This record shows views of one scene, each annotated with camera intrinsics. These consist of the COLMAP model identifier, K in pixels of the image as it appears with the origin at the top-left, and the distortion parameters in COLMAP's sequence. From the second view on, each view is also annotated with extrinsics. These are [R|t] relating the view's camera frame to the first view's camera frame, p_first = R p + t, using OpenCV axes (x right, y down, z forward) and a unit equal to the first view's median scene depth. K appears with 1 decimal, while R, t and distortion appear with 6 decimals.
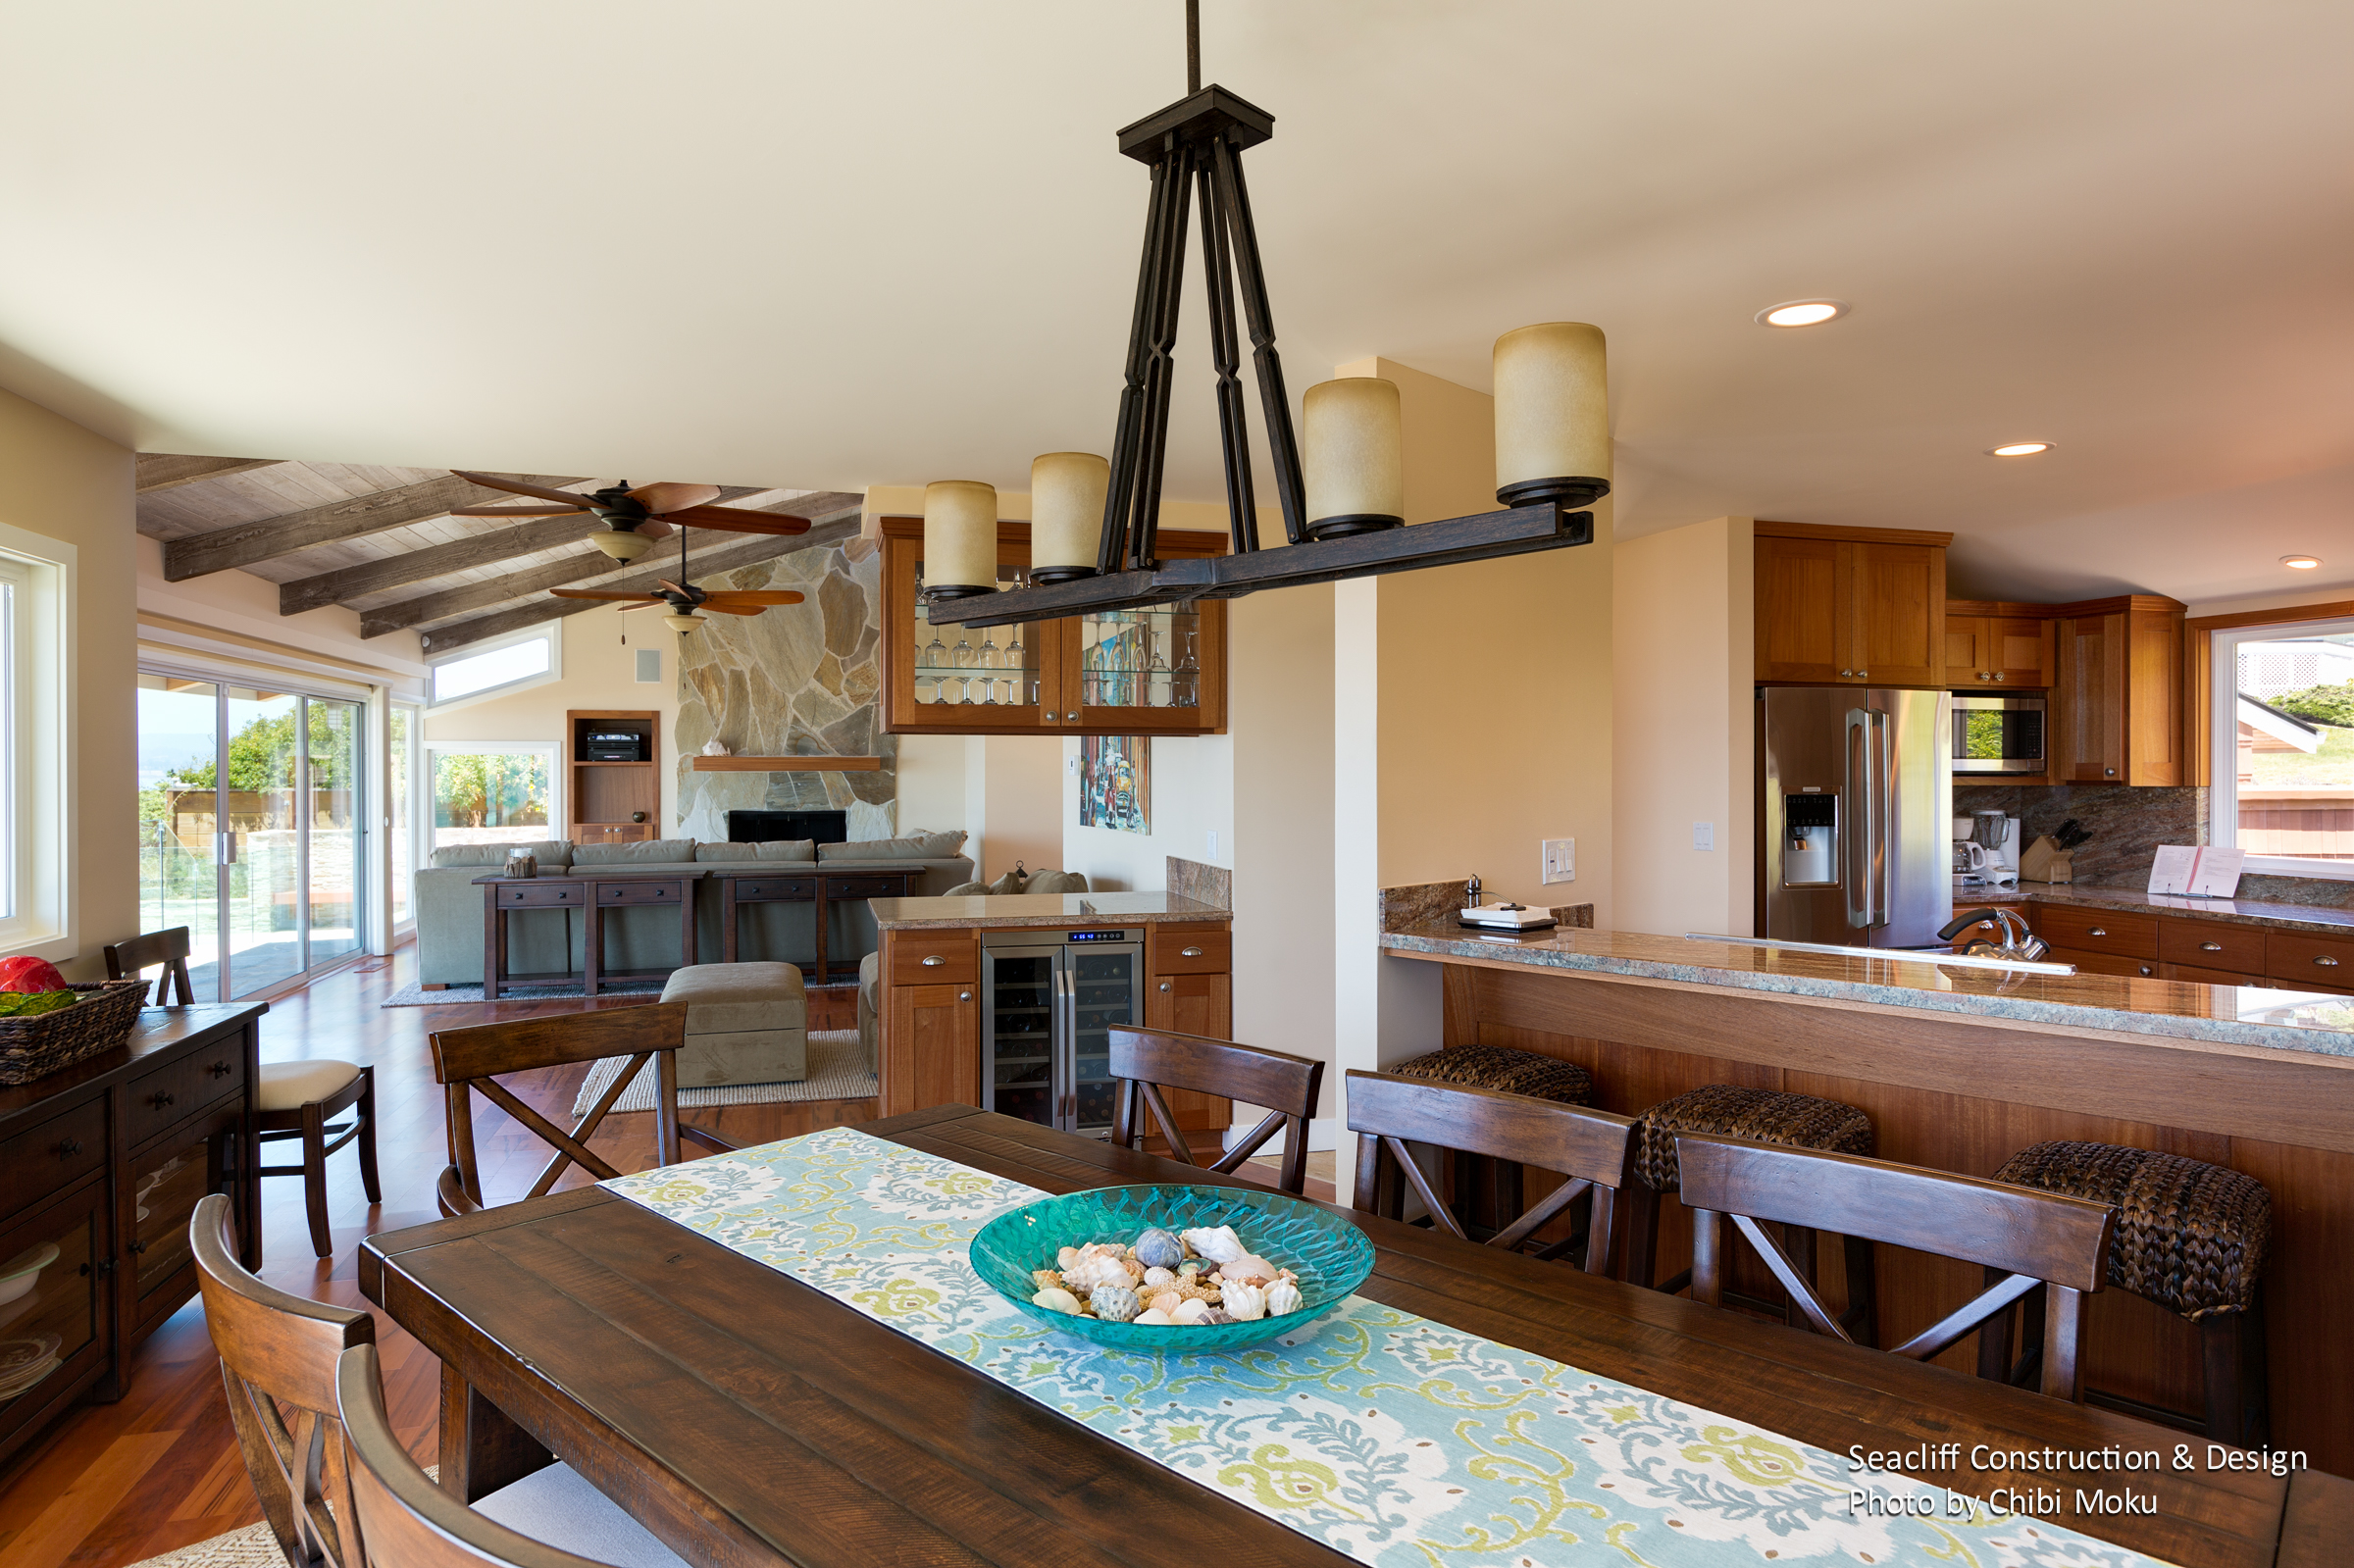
lens RADIAL K [[1342.5, 0, 1177.0], [0, 1342.5, 784.0], [0, 0, 1]] dist [-0.002219, -0.001674]
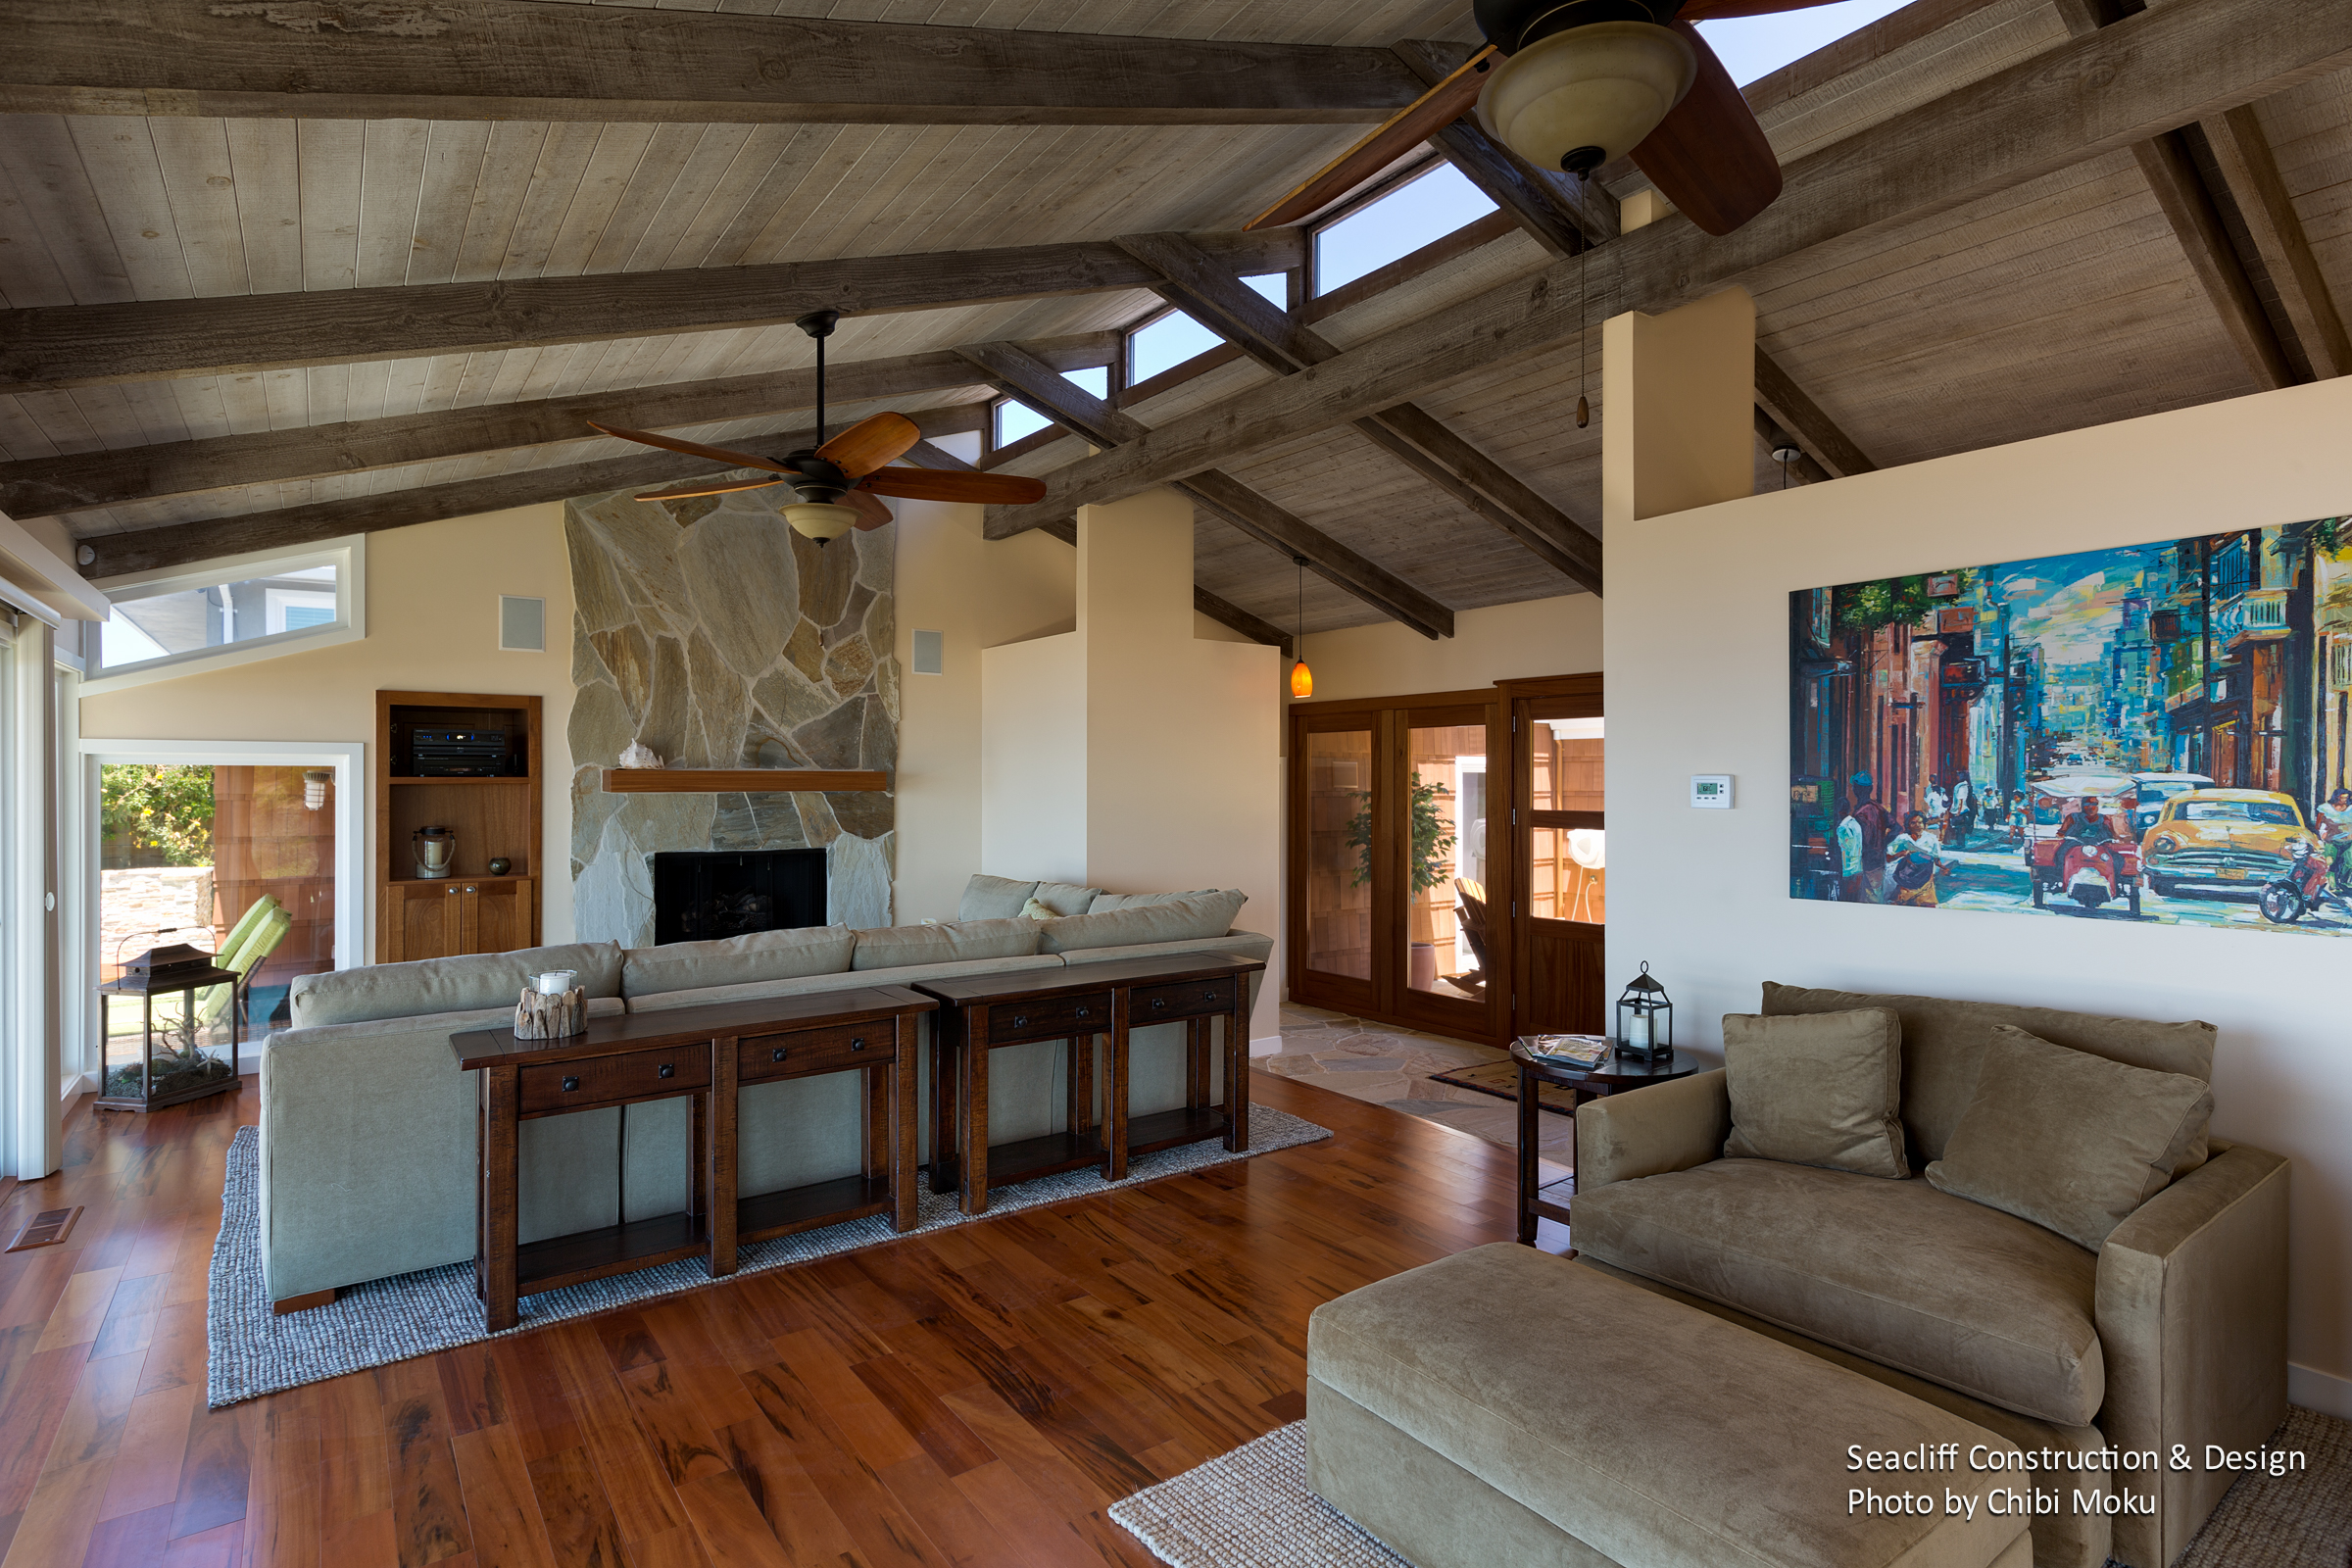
lens RADIAL K [[1165.7, 0, 1176.0], [0, 1165.7, 784.0], [0, 0, 1]] dist [0.001114, 0.000076]
pose [[0.936157, -0.000166, 0.351583, -0.294826], [0.002996, 0.999967, -0.007503, -0.008448], [-0.351570, 0.008077, 0.936127, 0.380734]]
